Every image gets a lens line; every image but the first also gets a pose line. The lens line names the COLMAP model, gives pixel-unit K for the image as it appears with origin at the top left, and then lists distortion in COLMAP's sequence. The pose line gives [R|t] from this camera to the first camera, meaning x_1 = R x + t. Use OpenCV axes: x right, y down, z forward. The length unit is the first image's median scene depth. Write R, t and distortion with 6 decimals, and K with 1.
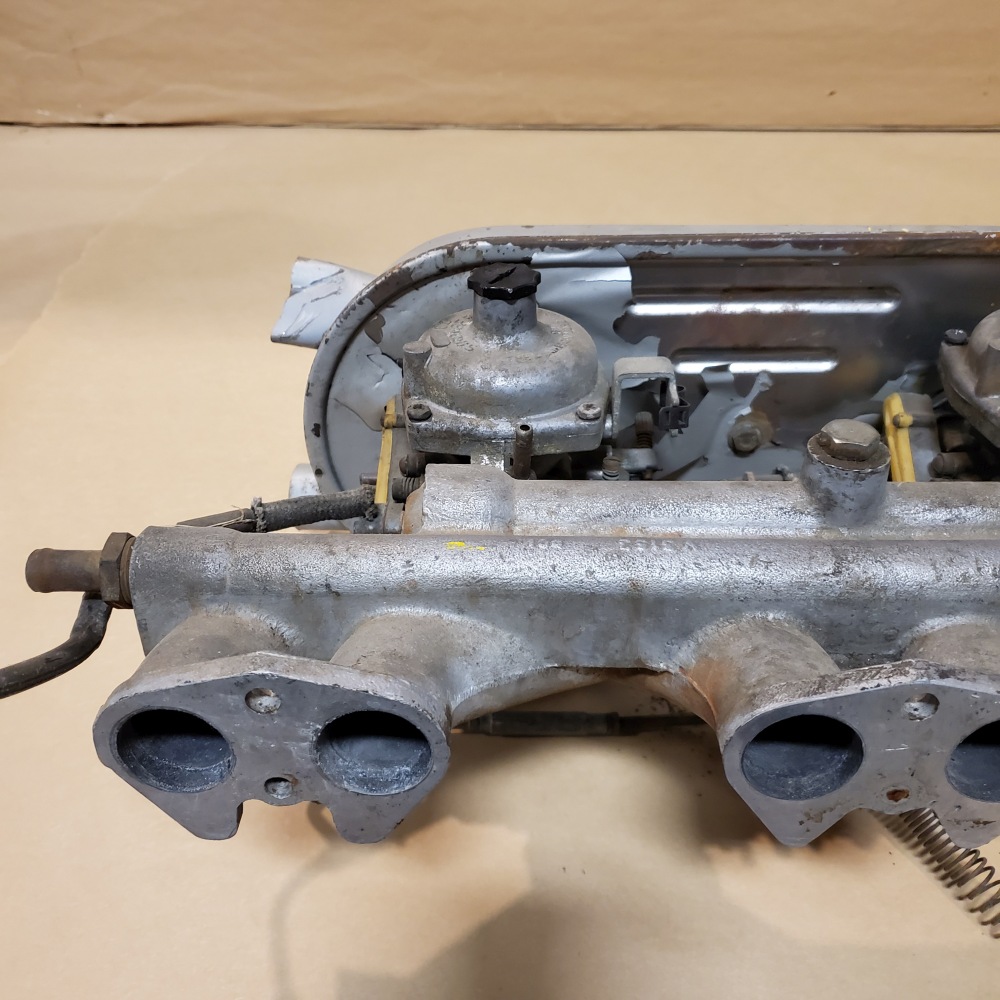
lens RADIAL K [[1023.1, 0, 523.7], [0, 1023.1, 544.2], [0, 0, 1]] dist [0.118768, -0.338872]
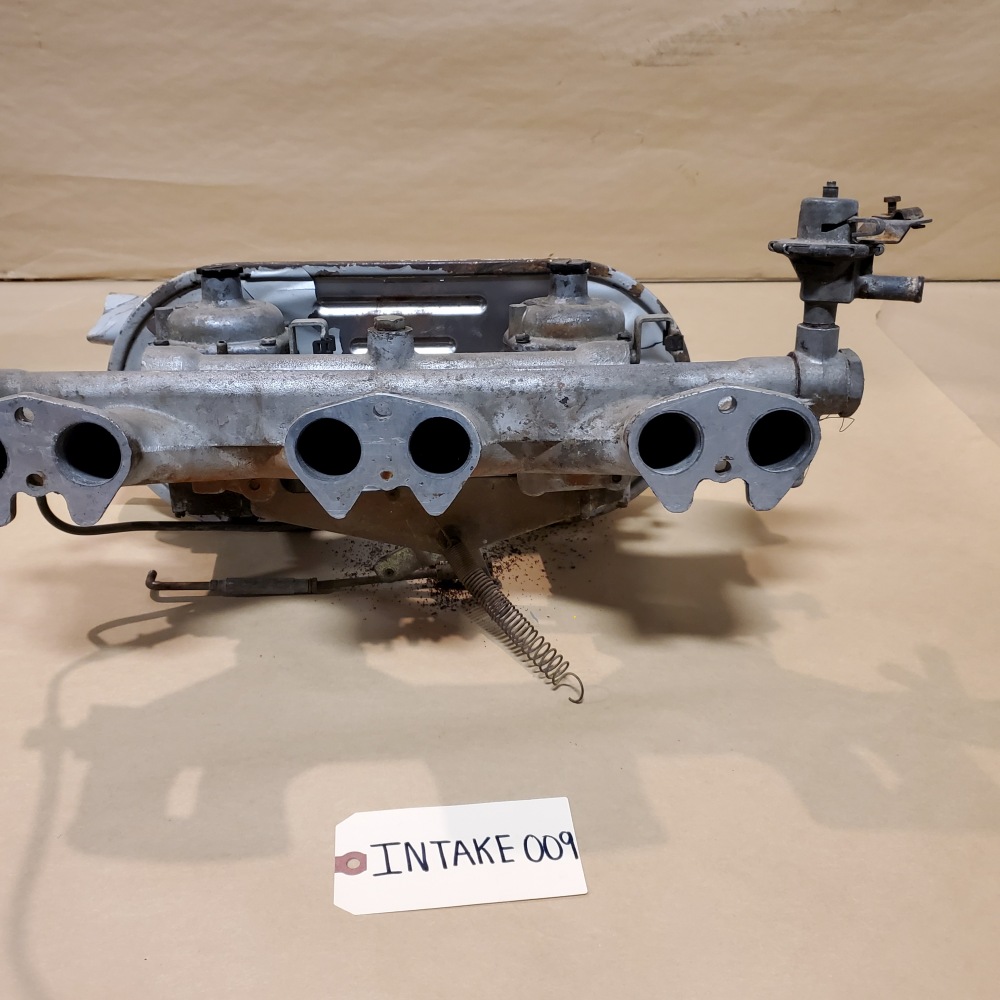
lens RADIAL K [[1023.1, 0, 523.7], [0, 1023.1, 544.2], [0, 0, 1]] dist [0.118768, -0.338872]
pose [[0.997168, -0.011933, 0.074253, 0.308569], [0.029099, 0.971649, -0.234631, 0.521657], [-0.069348, 0.236127, 0.969245, -0.487509]]
